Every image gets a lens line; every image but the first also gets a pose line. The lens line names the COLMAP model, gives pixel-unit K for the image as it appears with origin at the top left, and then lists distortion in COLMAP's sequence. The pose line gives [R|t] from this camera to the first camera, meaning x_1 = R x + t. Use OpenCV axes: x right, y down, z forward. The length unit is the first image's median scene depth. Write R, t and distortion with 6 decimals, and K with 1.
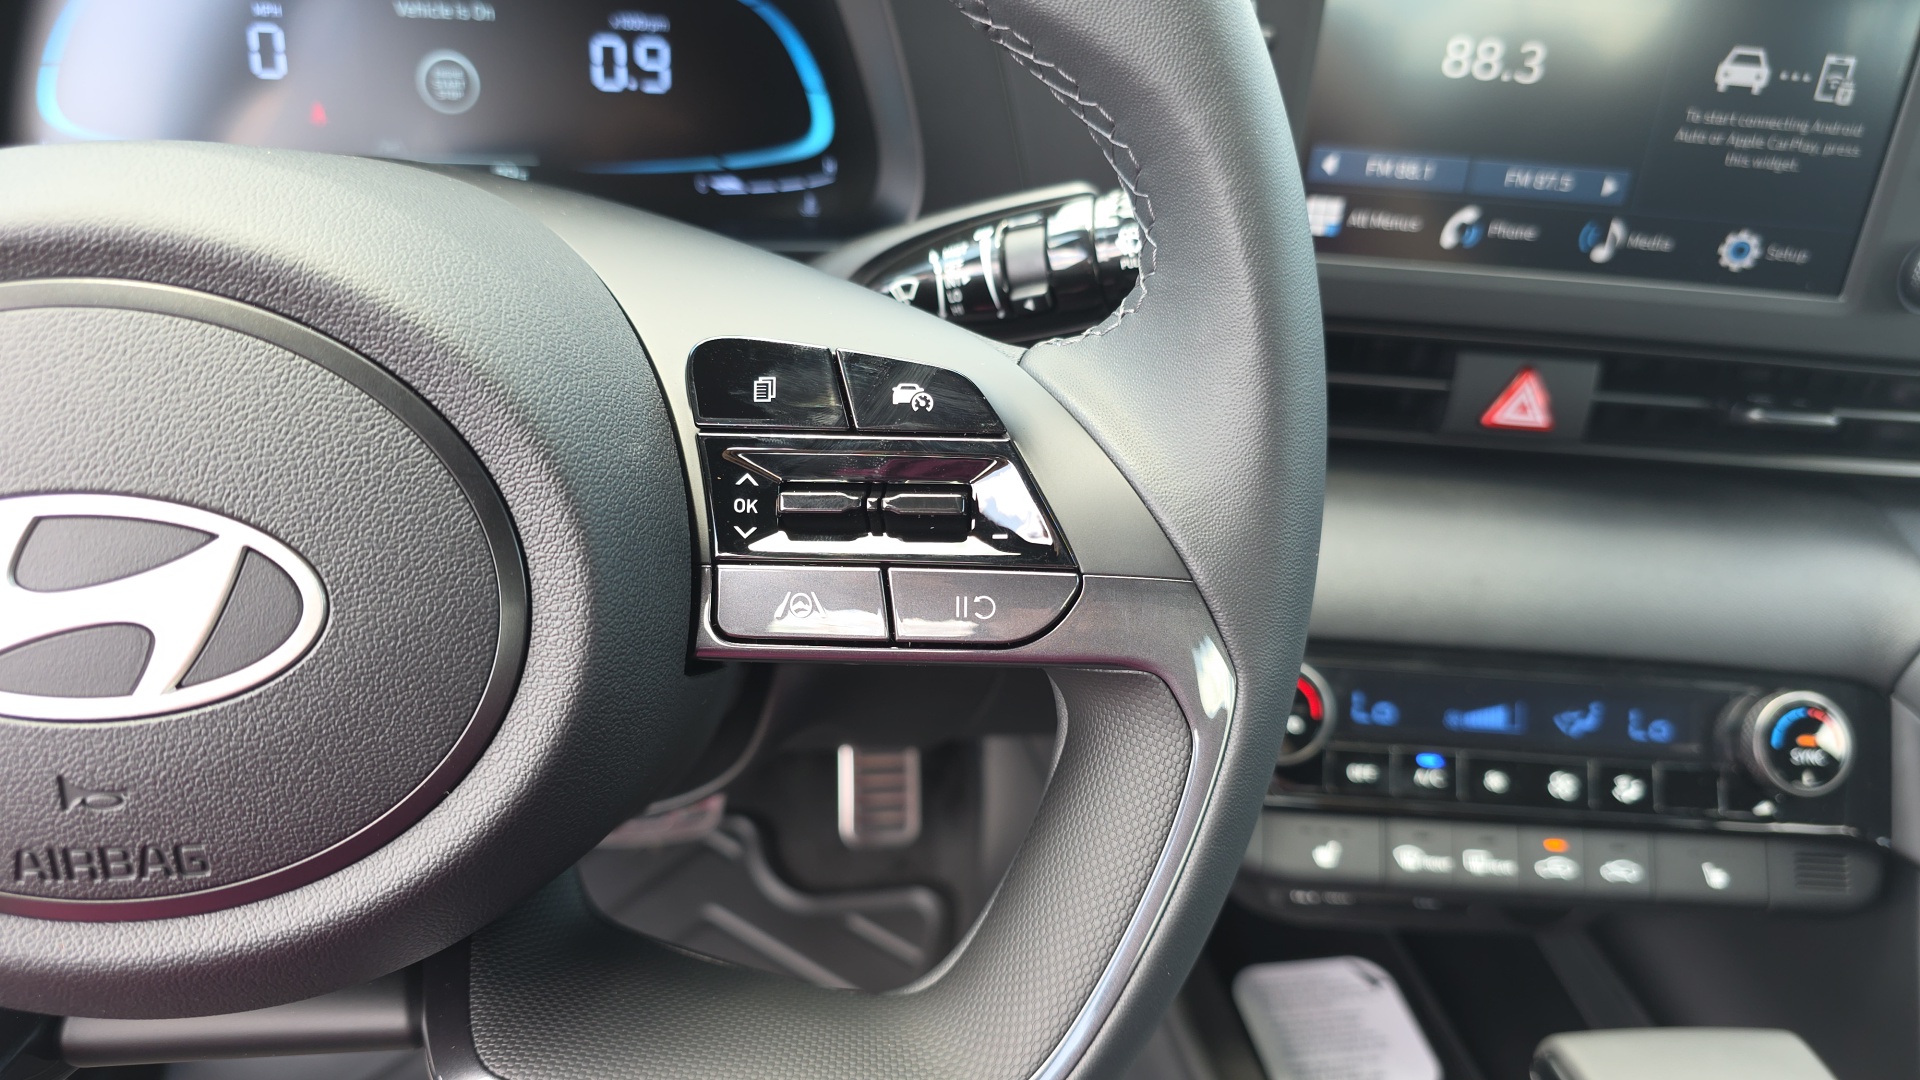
lens RADIAL K [[1354.3, 0, 958.8], [0, 1354.3, 554.0], [0, 0, 1]] dist [0.012098, -0.040941]
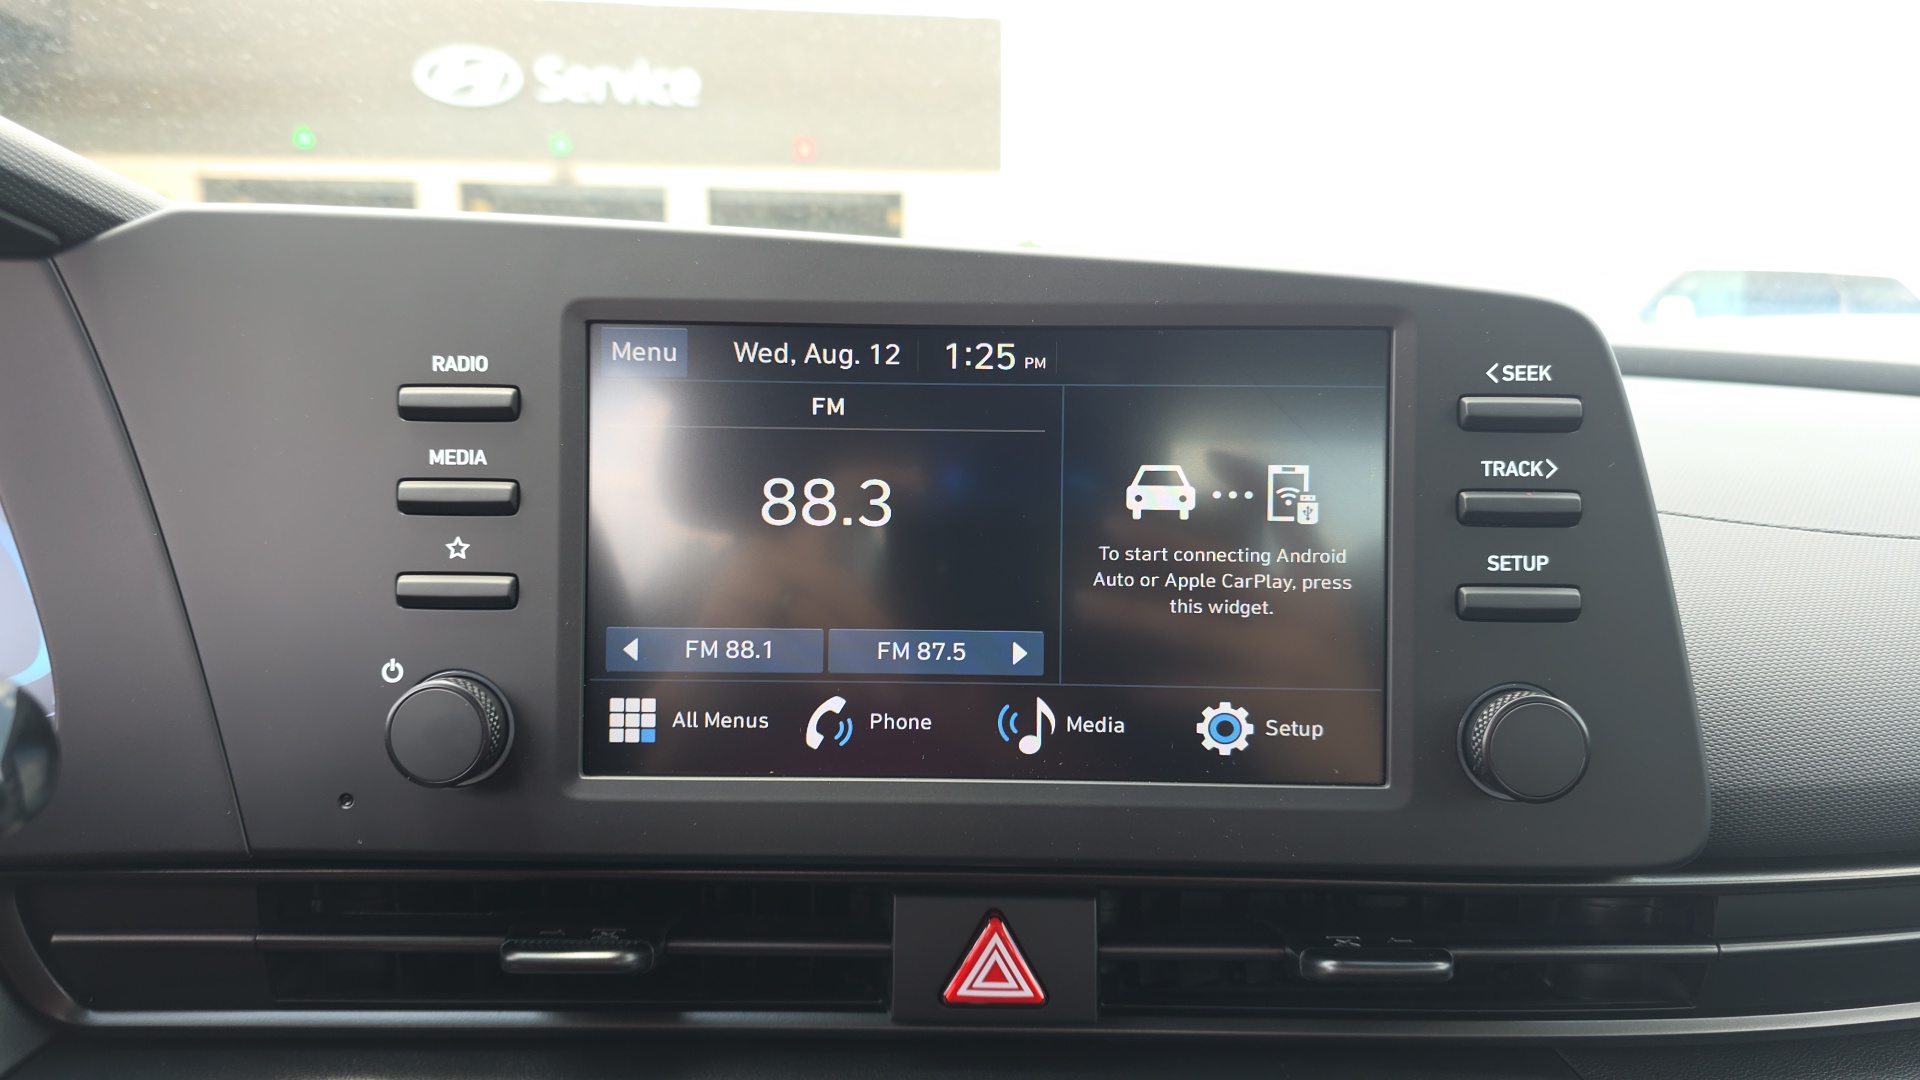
lens RADIAL K [[1321.2, 0, 950.8], [0, 1321.2, 520.2], [0, 0, 1]] dist [0.046714, -0.057905]
pose [[0.997998, -0.063206, -0.002102, 0.443937], [0.056920, 0.912234, -0.405696, -0.049749], [0.027560, 0.404765, 0.914005, 0.315820]]
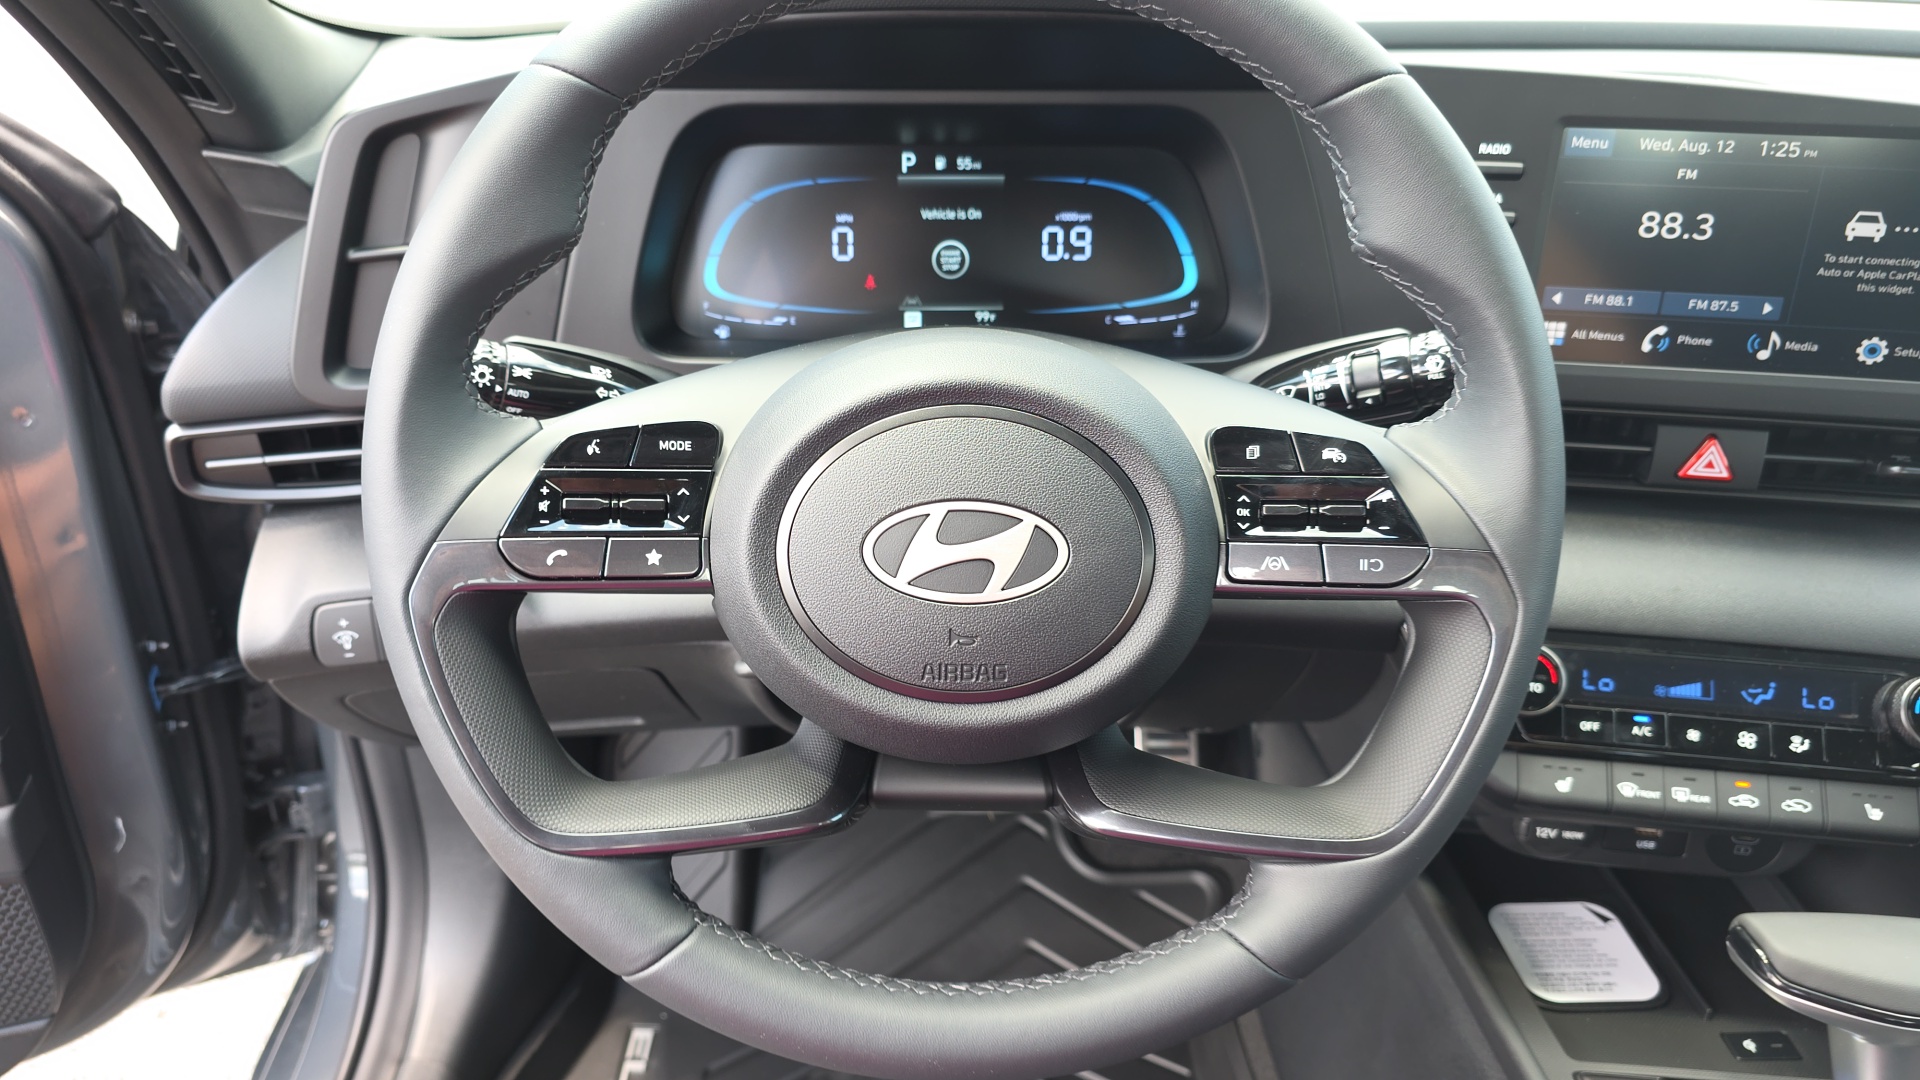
lens RADIAL K [[1321.2, 0, 950.8], [0, 1321.2, 520.2], [0, 0, 1]] dist [0.046714, -0.057905]
pose [[0.988108, 0.002227, -0.153746, -0.146280], [-0.013796, 0.997146, -0.074222, 0.063680], [0.153142, 0.075460, 0.985319, -0.480577]]
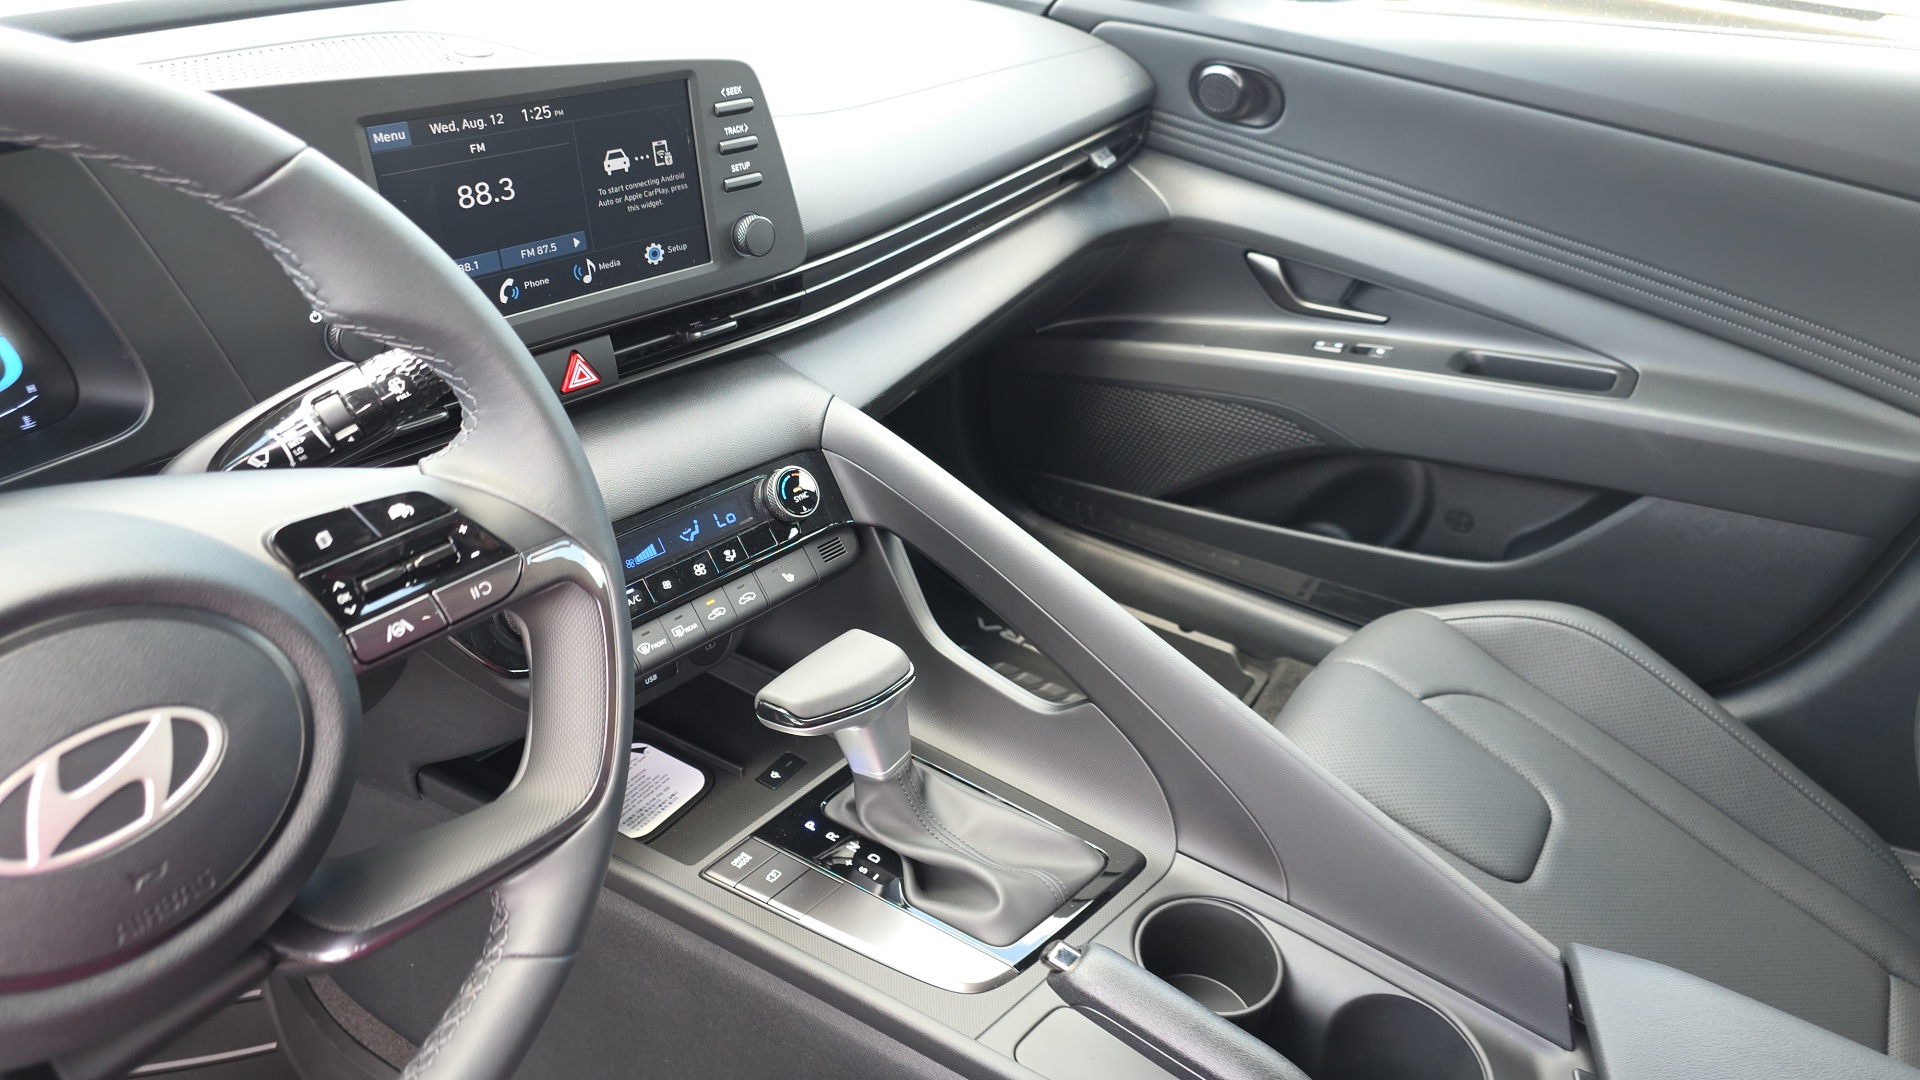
lens RADIAL K [[1310.1, 0, 971.2], [0, 1310.1, 496.3], [0, 0, 1]] dist [0.044579, -0.046761]
pose [[0.663307, -0.403770, 0.630074, -0.361673], [0.384391, 0.906225, 0.176069, -0.080548], [-0.642080, 0.125407, 0.756311, -0.530451]]
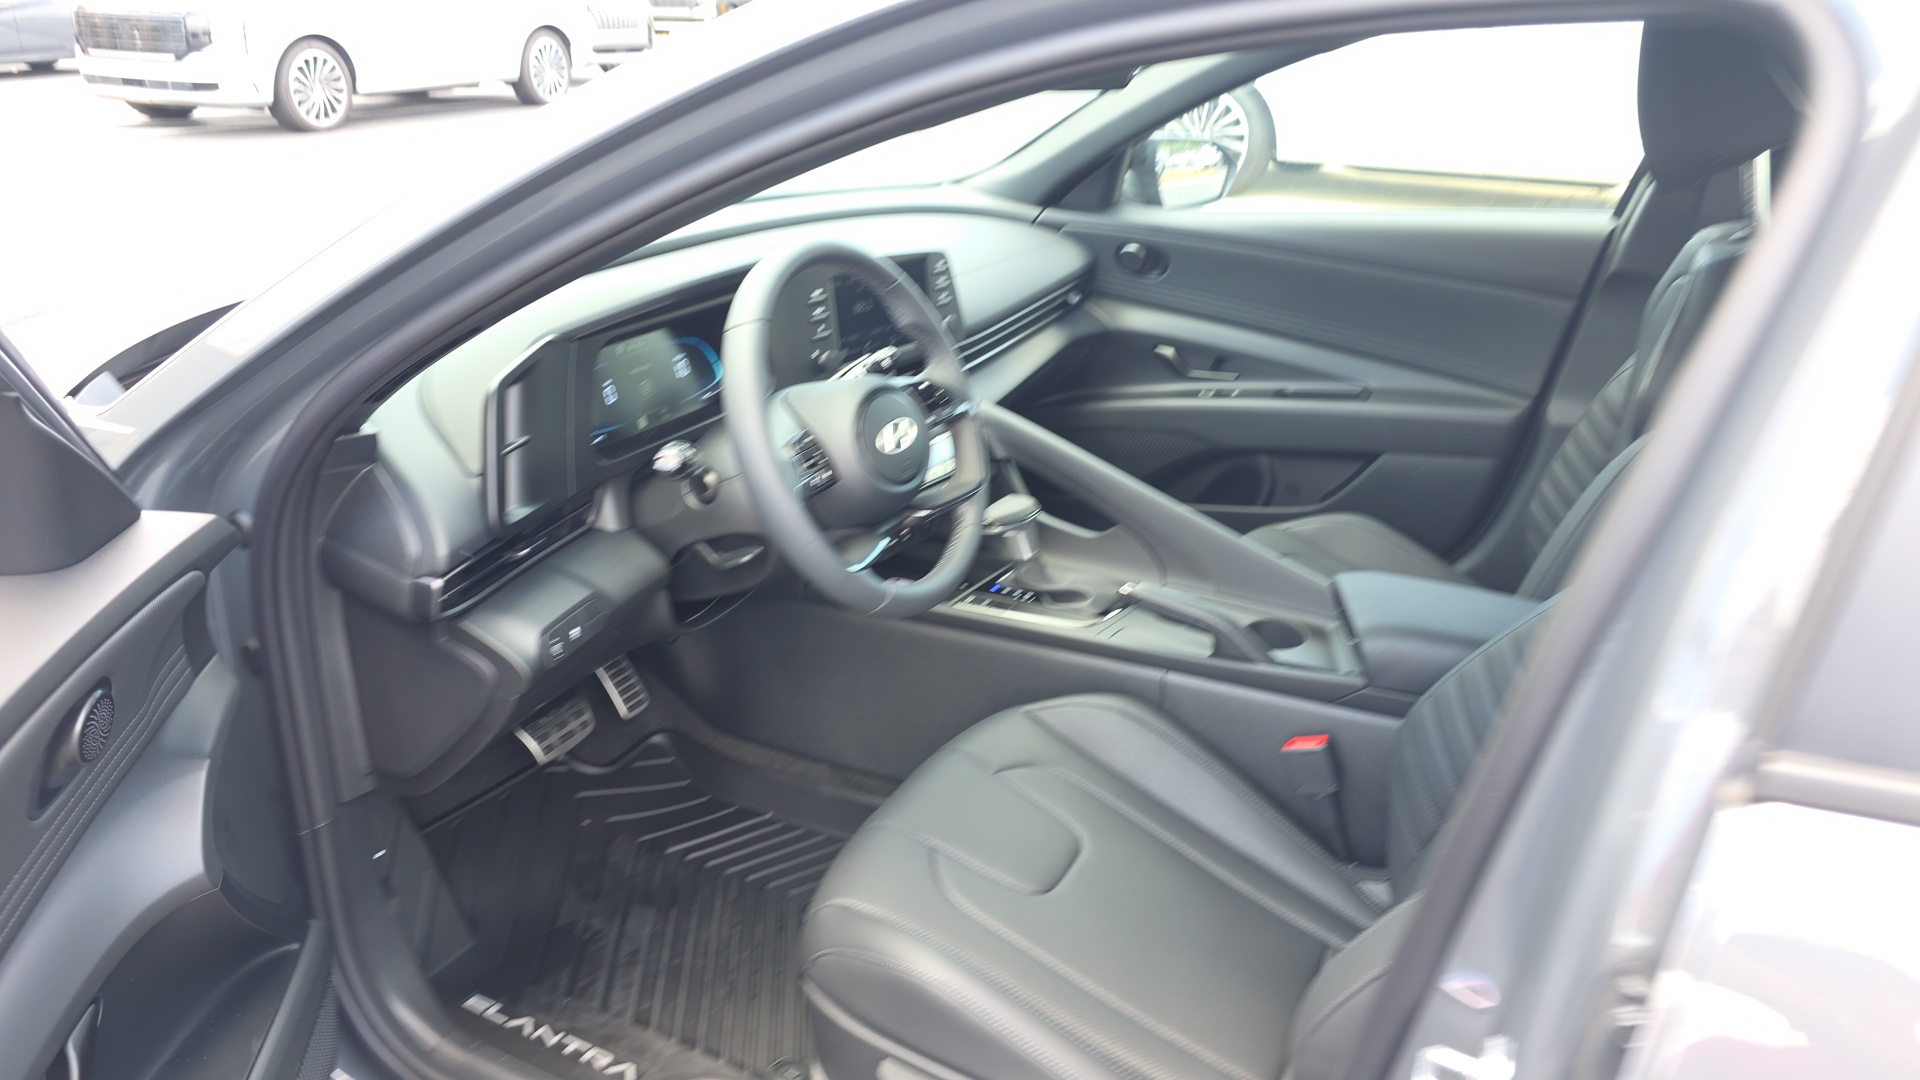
lens RADIAL K [[1354.5, 0, 955.8], [0, 1354.5, 511.0], [0, 0, 1]] dist [0.132627, -0.186866]
pose [[0.581416, -0.355374, 0.731891, -2.522708], [0.446758, 0.891261, 0.077851, -0.010529], [-0.679972, 0.281715, 0.676960, -1.698680]]
